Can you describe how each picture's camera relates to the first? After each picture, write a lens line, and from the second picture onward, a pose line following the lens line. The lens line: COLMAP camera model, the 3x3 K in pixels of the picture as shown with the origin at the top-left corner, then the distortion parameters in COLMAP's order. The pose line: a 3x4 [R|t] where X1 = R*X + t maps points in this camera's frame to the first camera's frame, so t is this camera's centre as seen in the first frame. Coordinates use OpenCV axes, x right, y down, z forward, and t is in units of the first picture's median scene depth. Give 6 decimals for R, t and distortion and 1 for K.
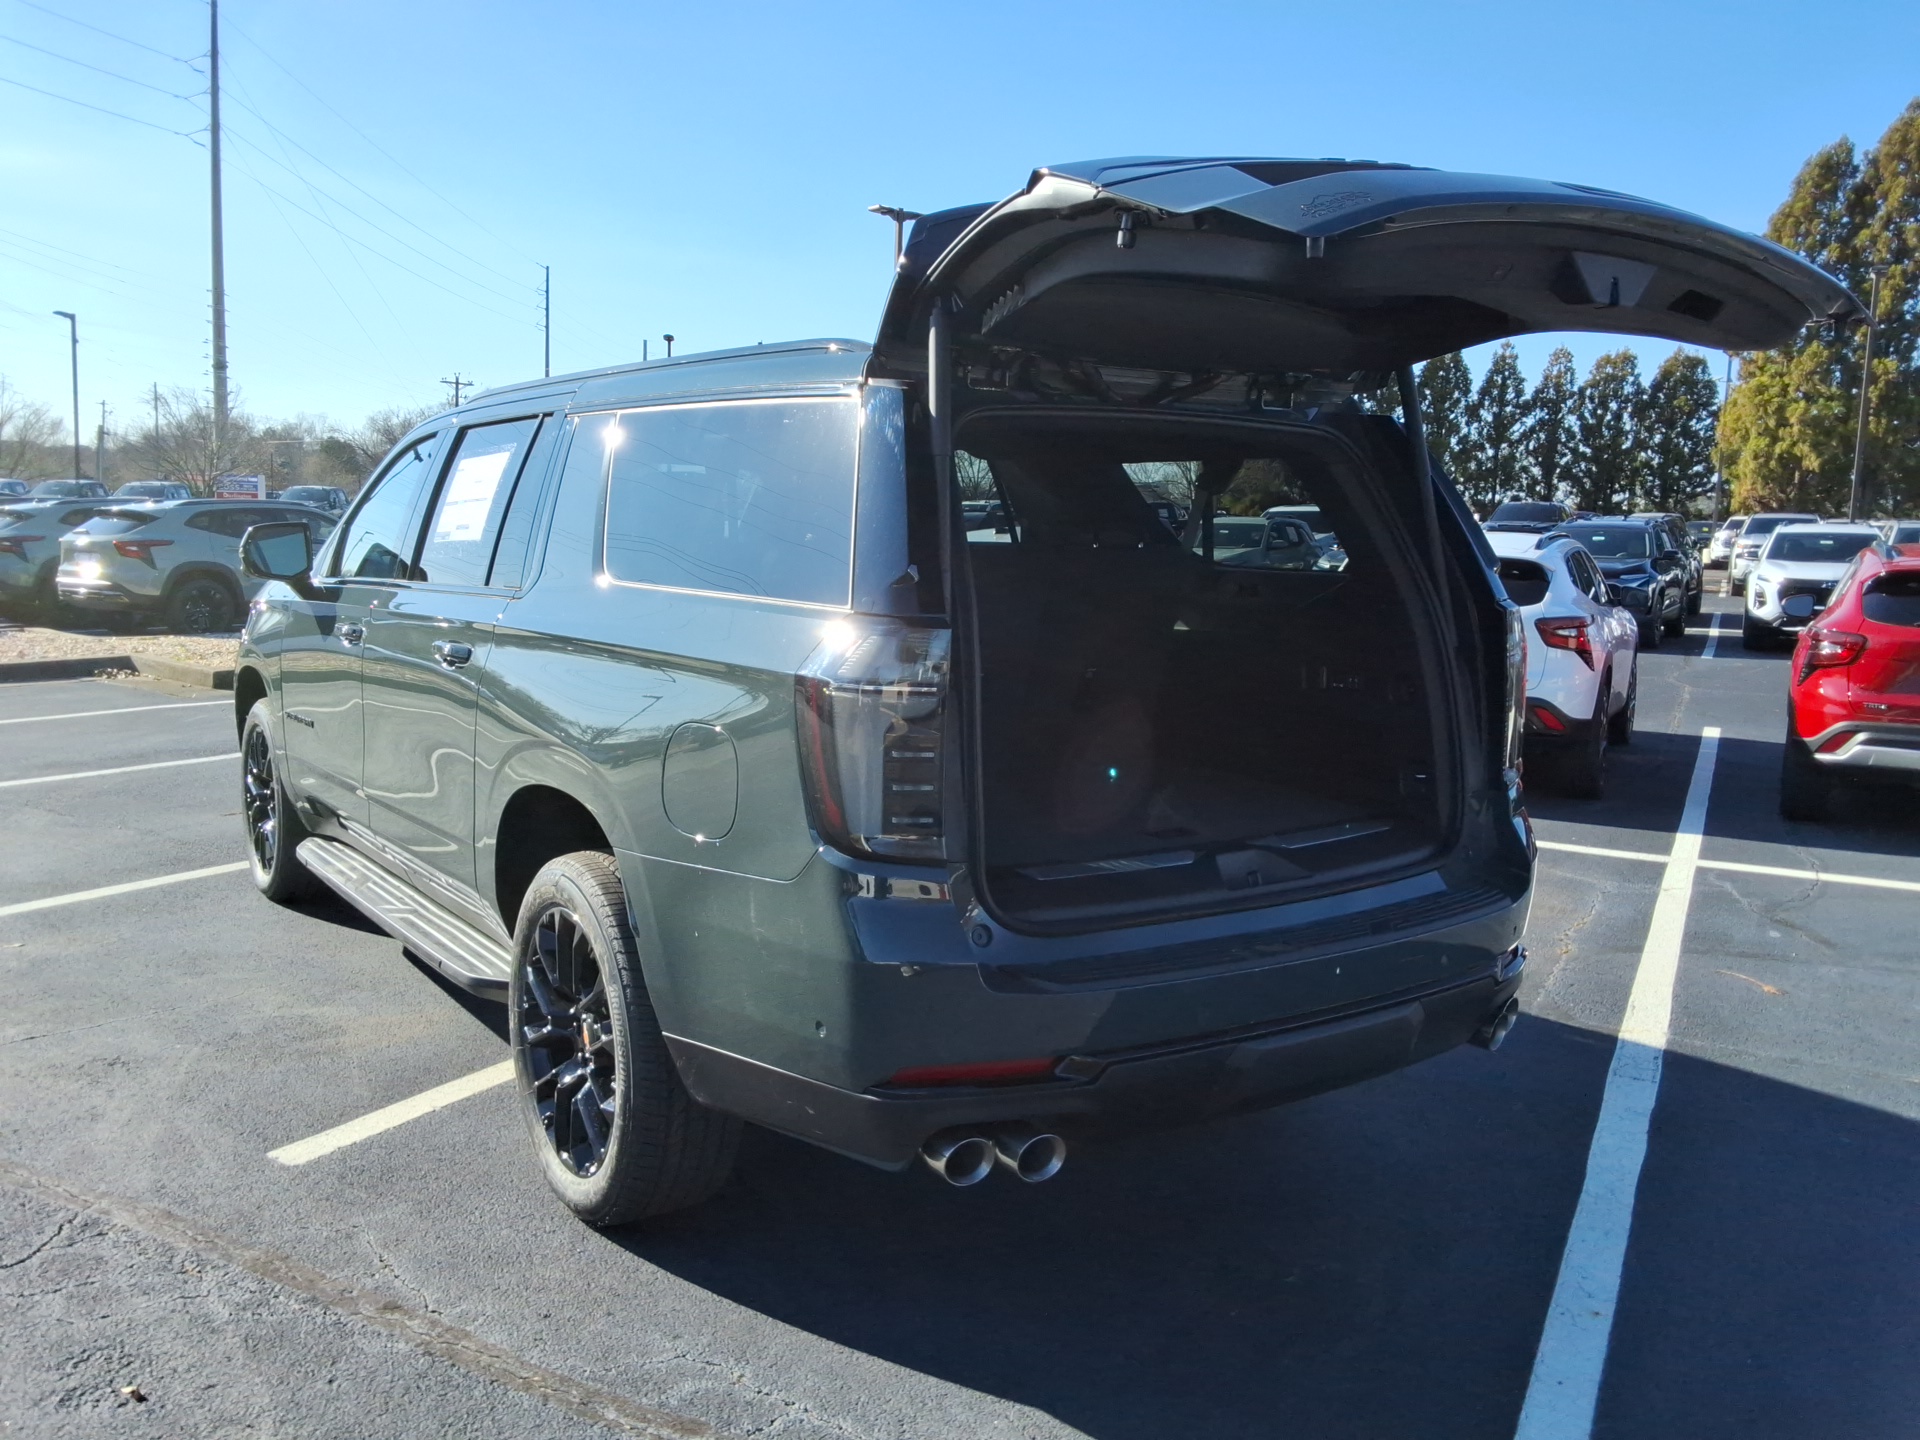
lens RADIAL K [[1522.5, 0, 974.0], [0, 1522.5, 682.9], [0, 0, 1]] dist [0.106624, -0.169567]
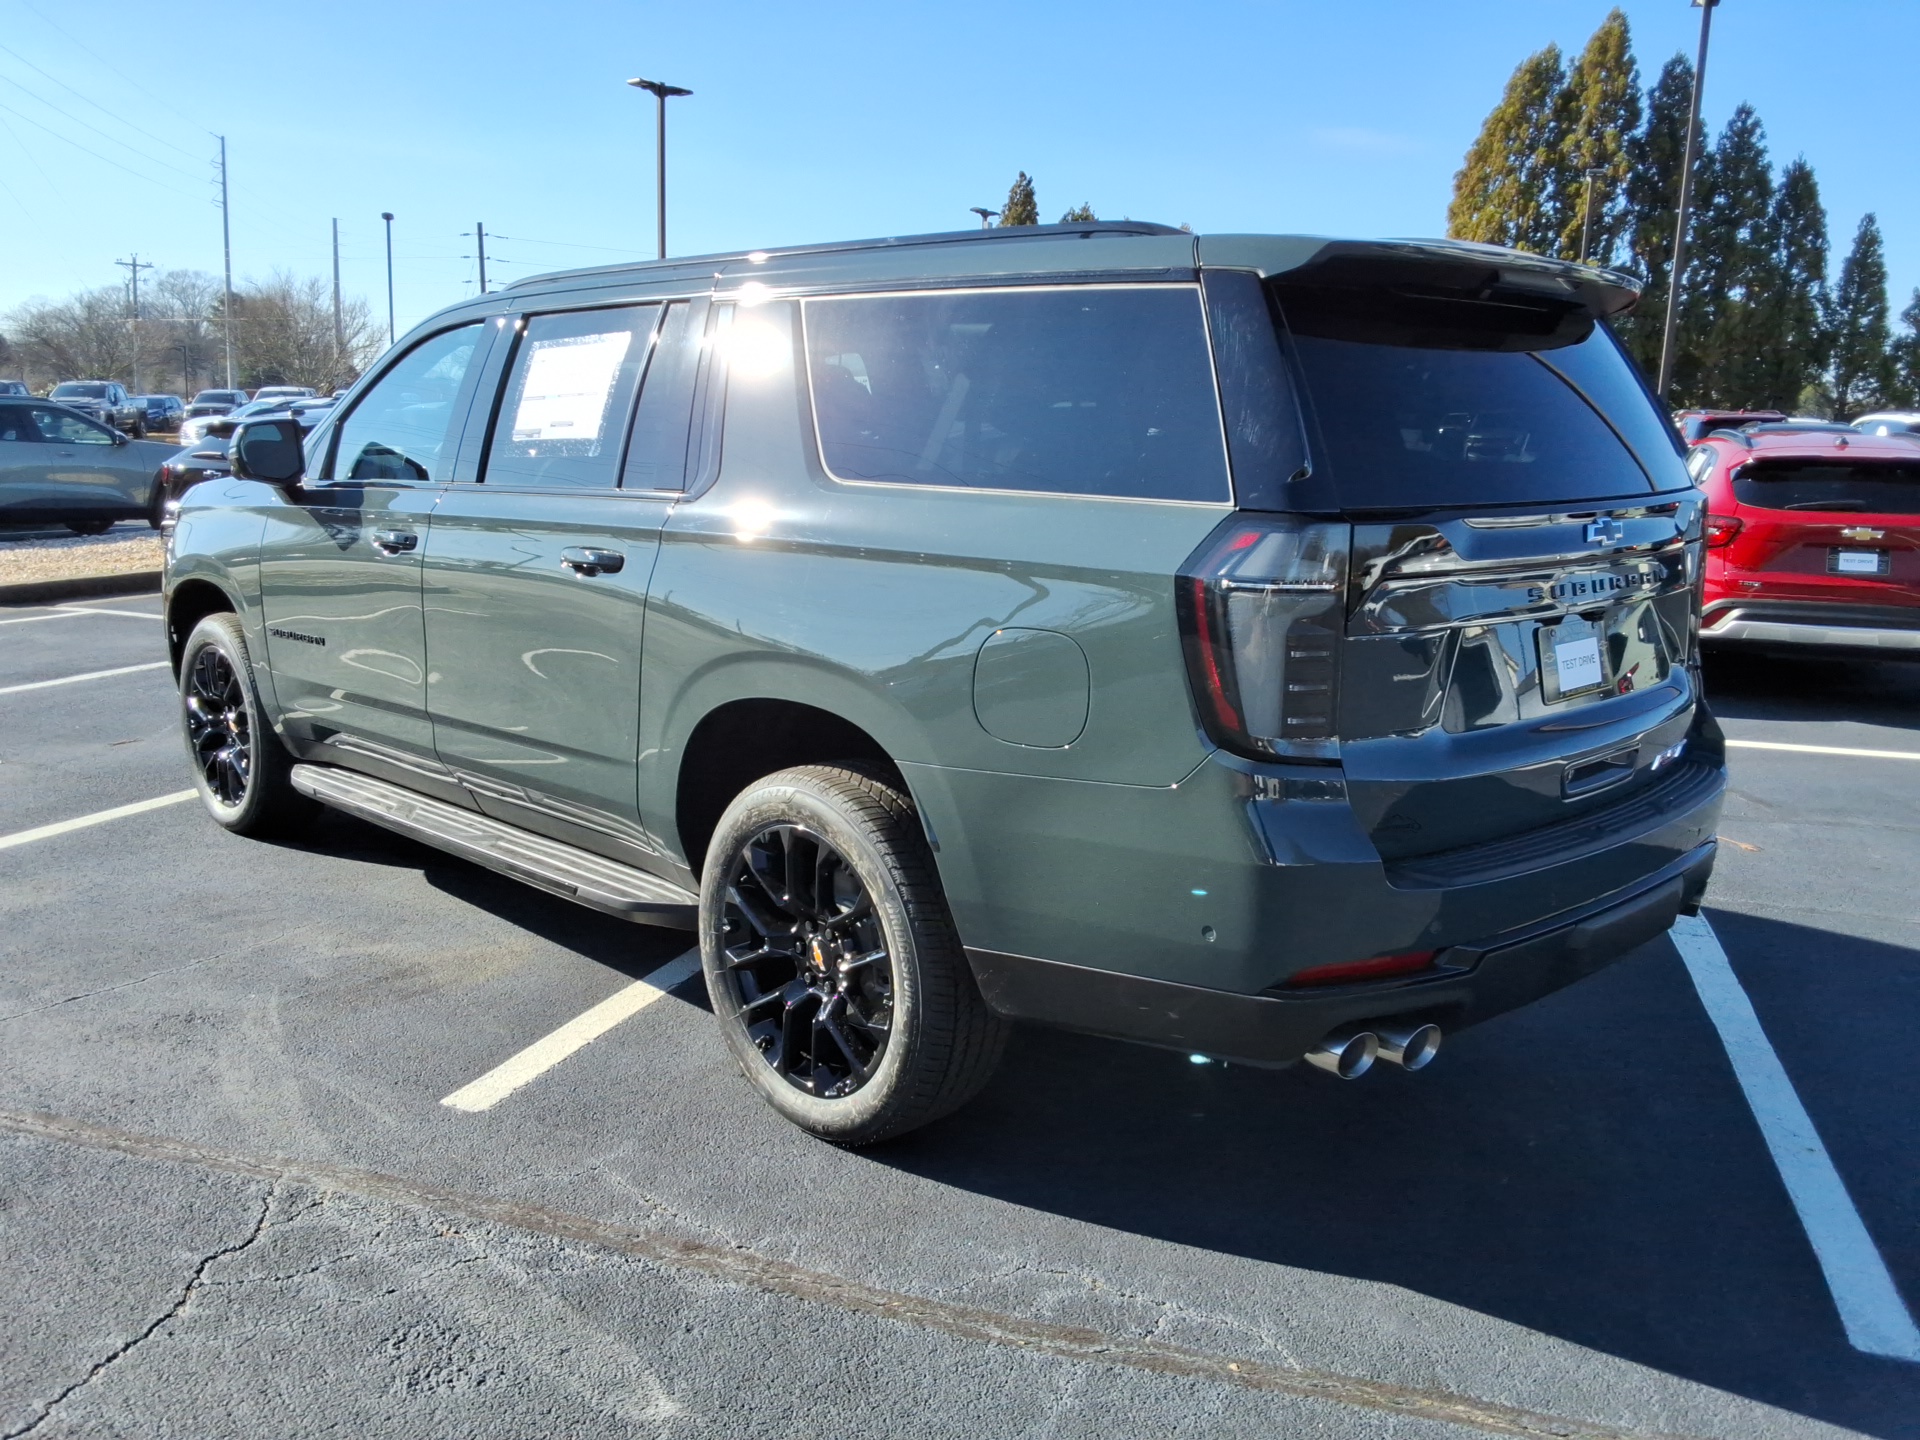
lens RADIAL K [[1522.5, 0, 974.0], [0, 1522.5, 682.9], [0, 0, 1]] dist [0.106624, -0.169567]
pose [[0.985128, -0.032980, 0.168627, -0.298614], [0.021641, 0.997406, 0.068648, -0.004729], [-0.170454, -0.063978, 0.983287, 0.047732]]
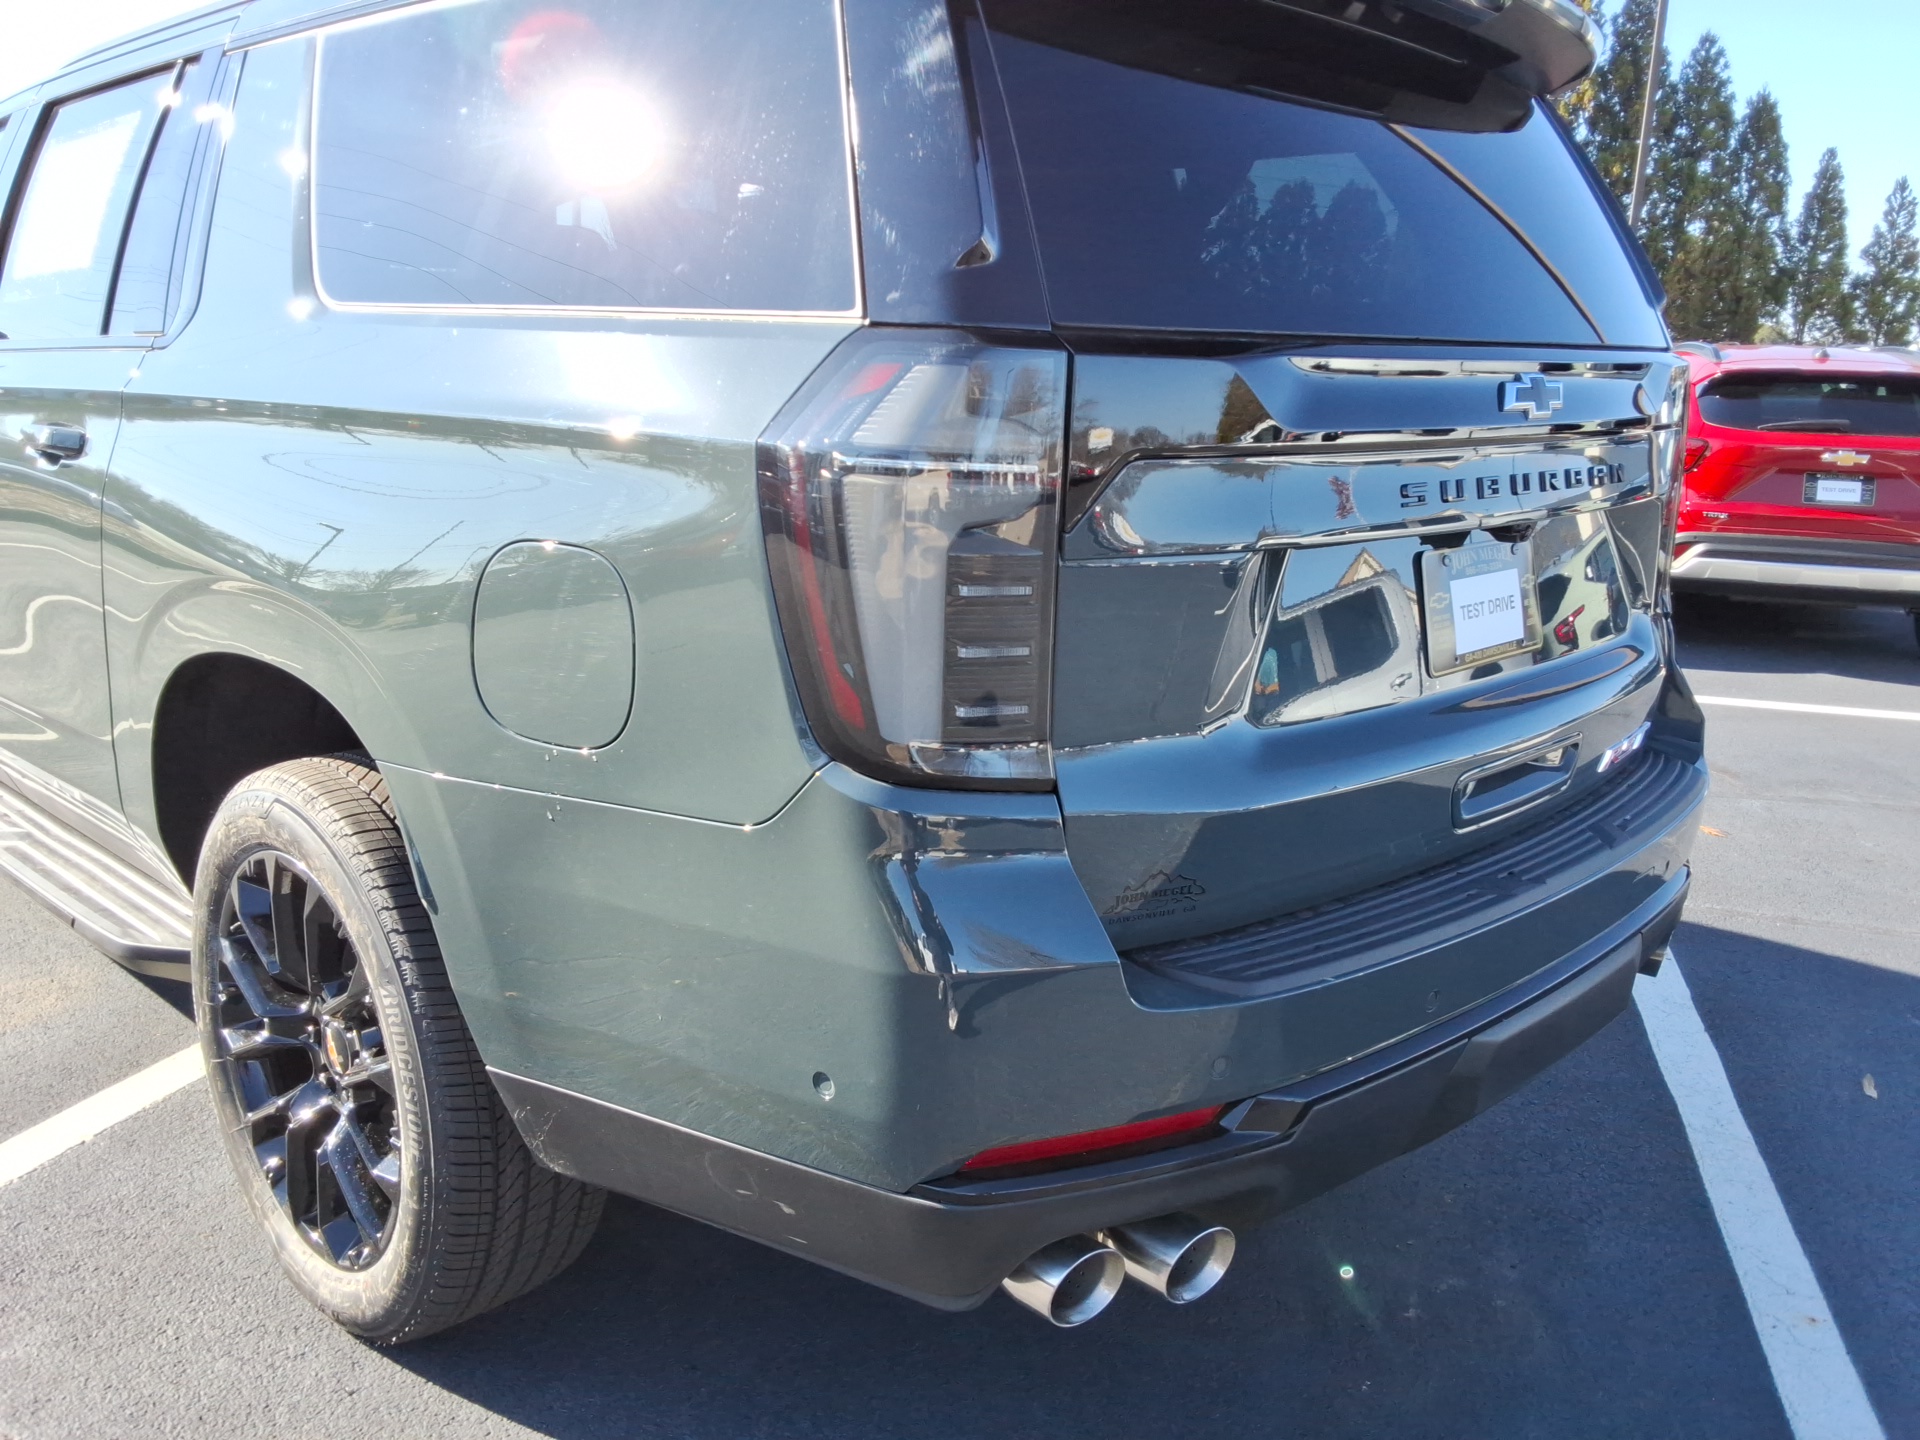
lens RADIAL K [[1522.5, 0, 974.0], [0, 1522.5, 682.9], [0, 0, 1]] dist [0.106624, -0.169567]
pose [[0.980224, -0.033738, 0.194994, -0.109079], [0.012276, 0.993829, 0.110244, 0.014309], [-0.197510, -0.105670, 0.974589, 0.335301]]
